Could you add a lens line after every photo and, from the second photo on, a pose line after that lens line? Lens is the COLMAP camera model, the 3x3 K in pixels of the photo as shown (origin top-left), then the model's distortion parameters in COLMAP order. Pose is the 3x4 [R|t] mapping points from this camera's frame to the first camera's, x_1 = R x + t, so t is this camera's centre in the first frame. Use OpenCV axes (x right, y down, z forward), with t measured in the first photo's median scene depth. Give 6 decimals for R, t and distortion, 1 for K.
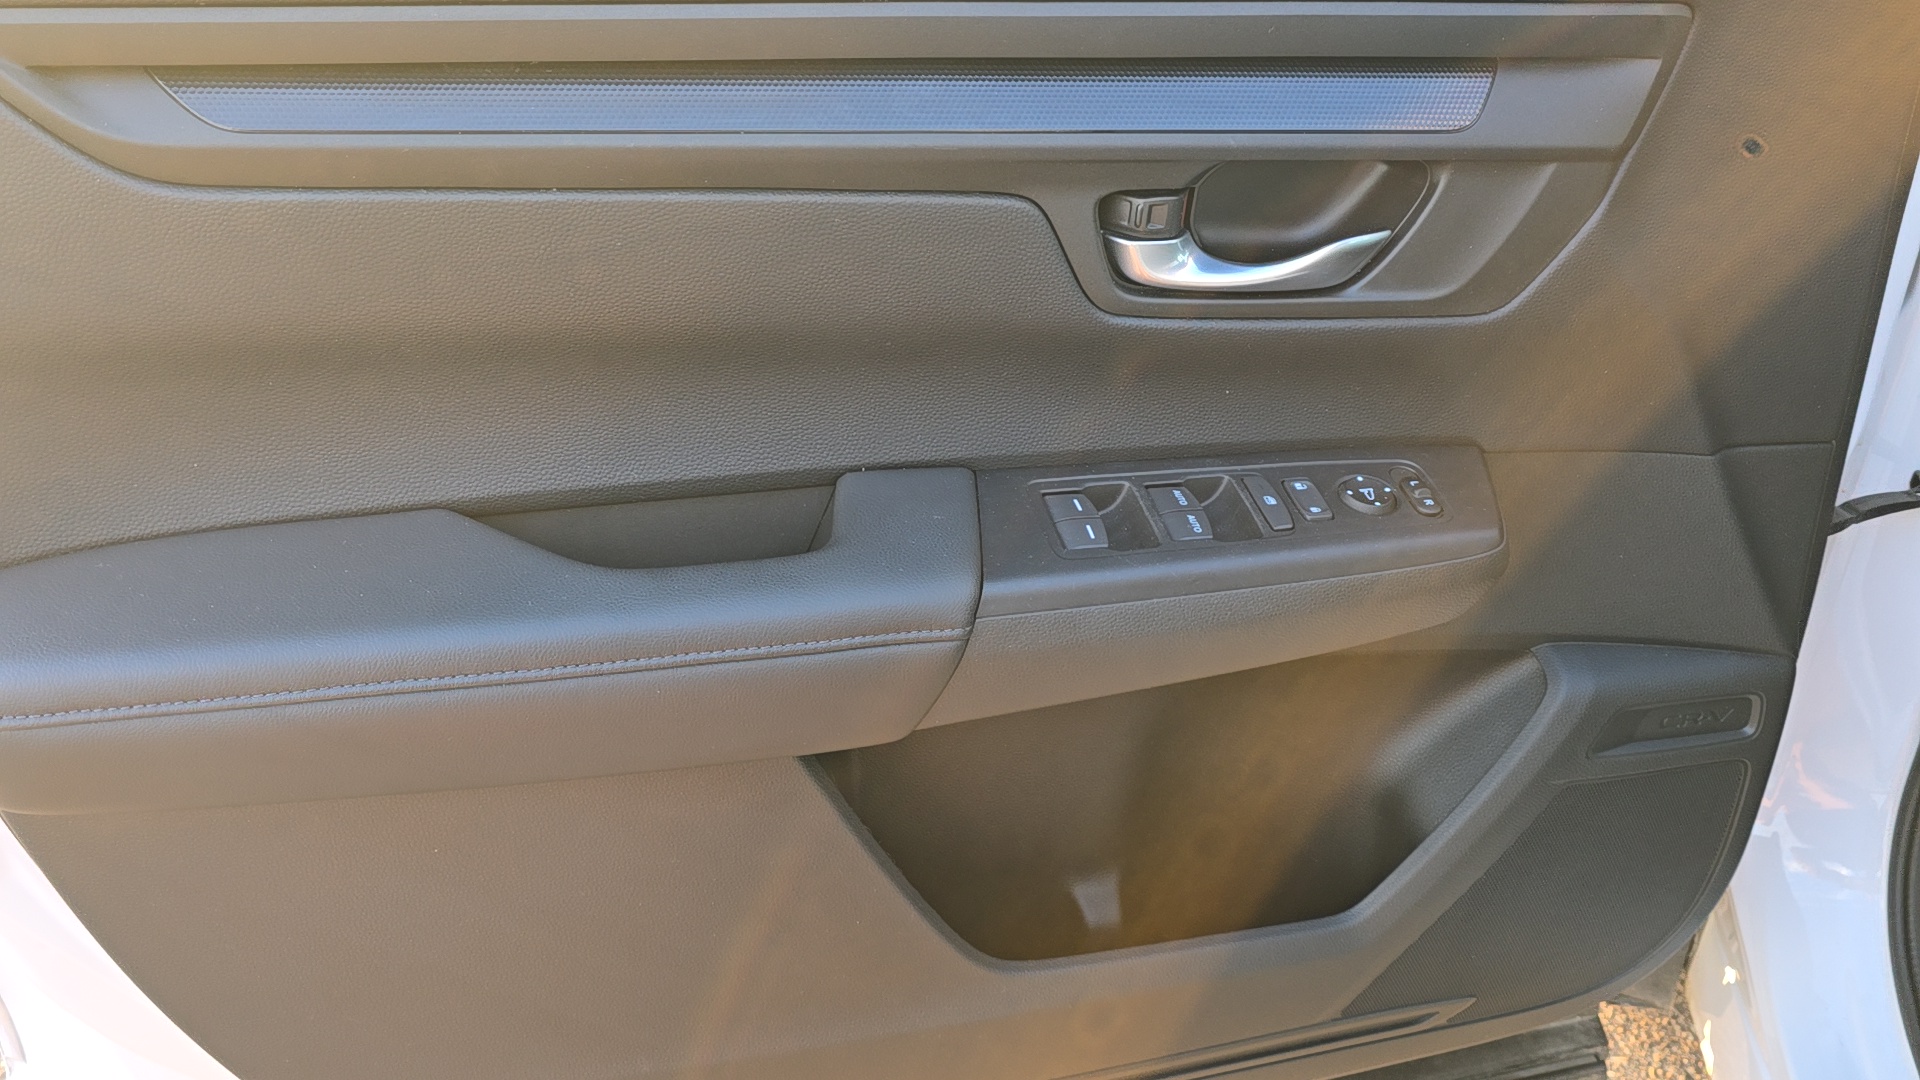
lens RADIAL K [[1611.9, 0, 961.9], [0, 1611.9, 554.4], [0, 0, 1]] dist [-0.010979, 0.004849]
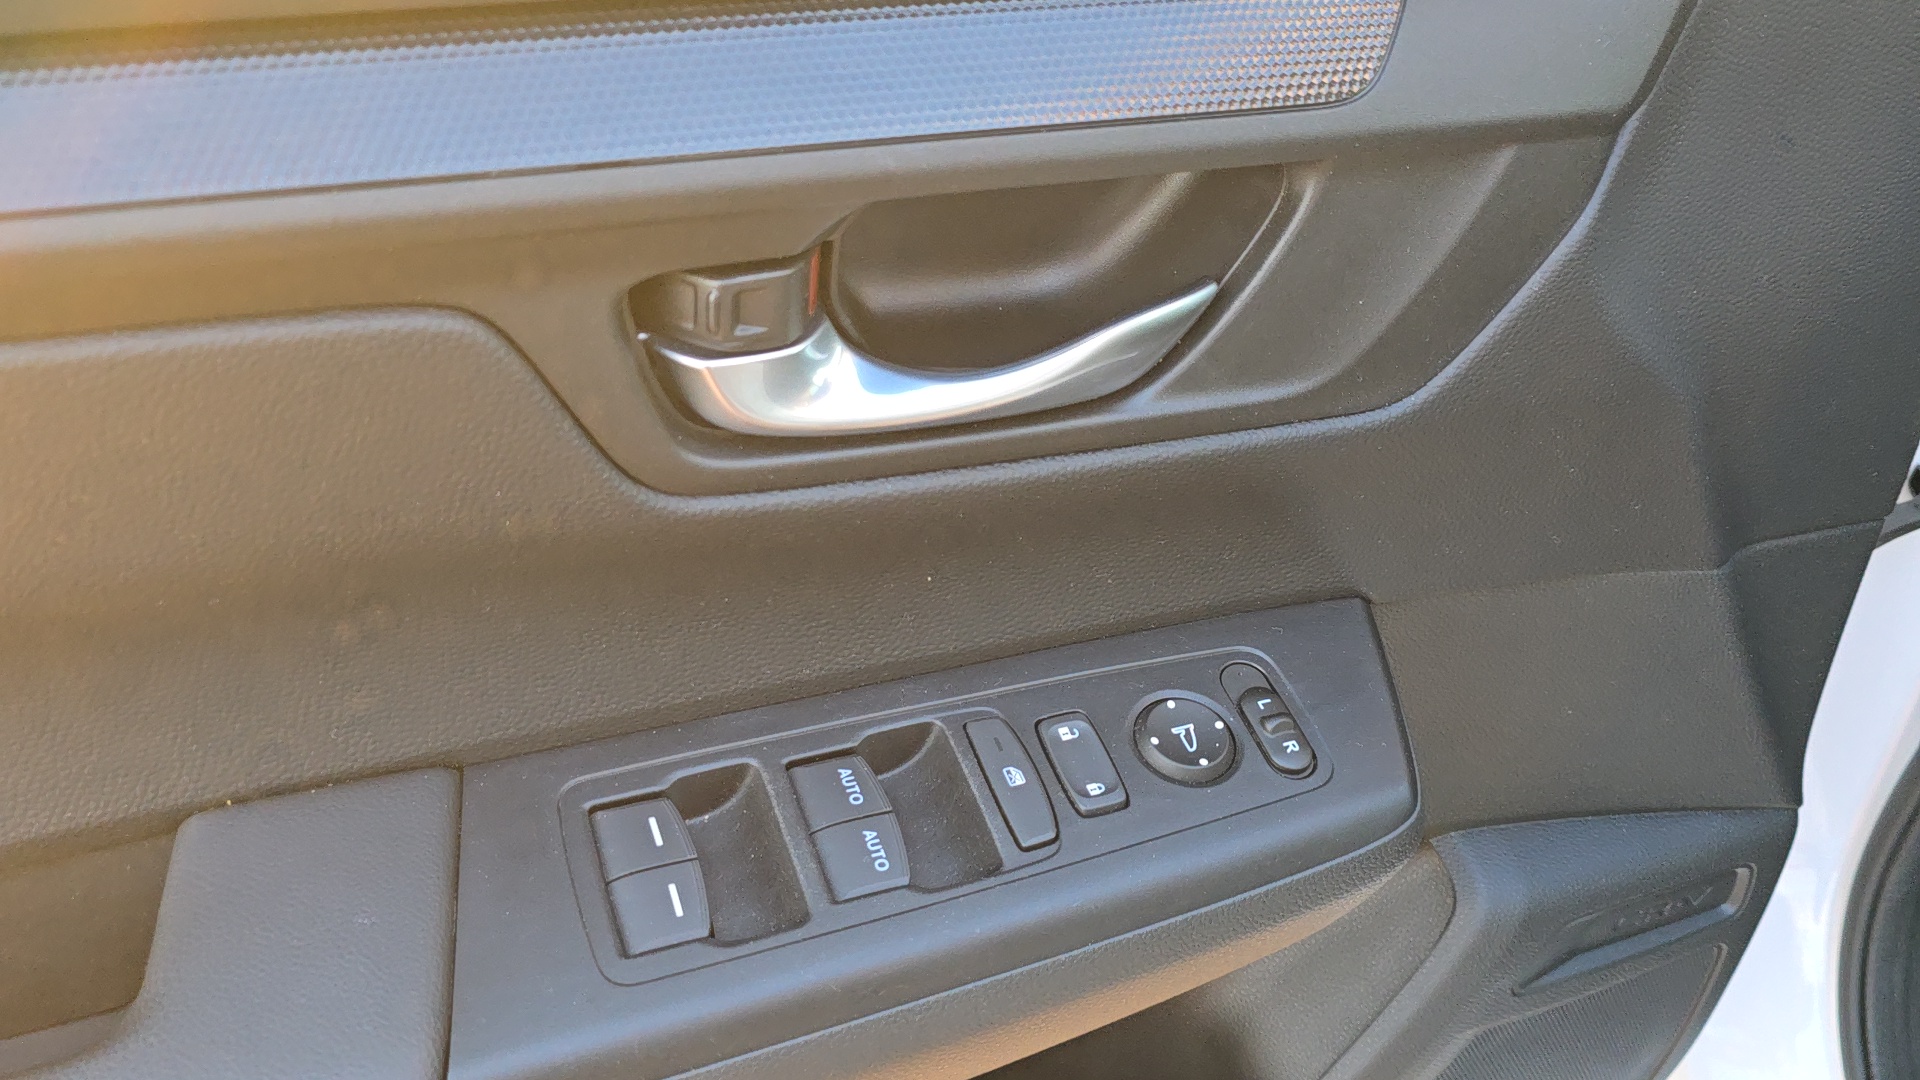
lens RADIAL K [[1611.9, 0, 959.2], [0, 1611.9, 540.9], [0, 0, 1]] dist [-0.010979, 0.004849]
pose [[0.991333, -0.063149, 0.115201, 0.115413], [0.046632, 0.988937, 0.140818, -0.194859], [-0.122819, -0.134226, 0.983310, 0.475249]]
